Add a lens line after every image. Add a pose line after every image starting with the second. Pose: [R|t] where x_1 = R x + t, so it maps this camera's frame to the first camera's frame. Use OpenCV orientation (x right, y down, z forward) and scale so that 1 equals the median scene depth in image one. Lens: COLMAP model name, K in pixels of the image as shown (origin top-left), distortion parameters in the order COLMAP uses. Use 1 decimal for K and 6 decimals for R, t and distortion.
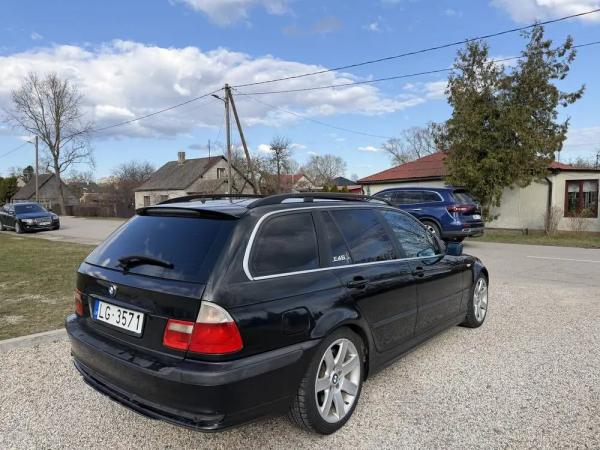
lens RADIAL K [[425.8, 0, 300.0], [0, 425.8, 225.0], [0, 0, 1]] dist [0.081073, -0.121407]
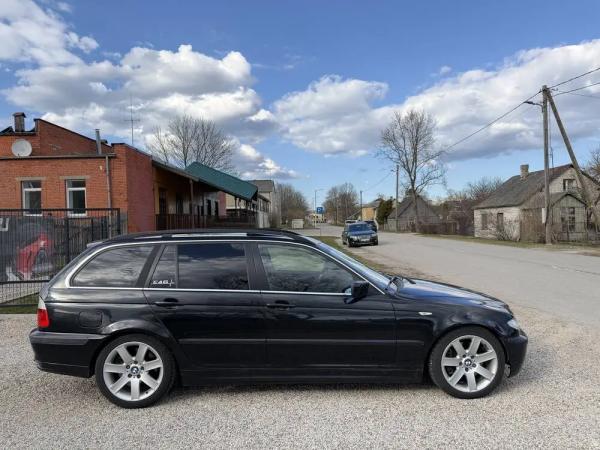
lens RADIAL K [[425.8, 0, 300.0], [0, 425.8, 225.0], [0, 0, 1]] dist [0.081073, -0.121407]
pose [[0.654203, -0.000816, -0.756319, 0.114106], [-0.026378, 0.999366, -0.023895, -0.006509], [0.755859, 0.035582, 0.653767, 0.038061]]
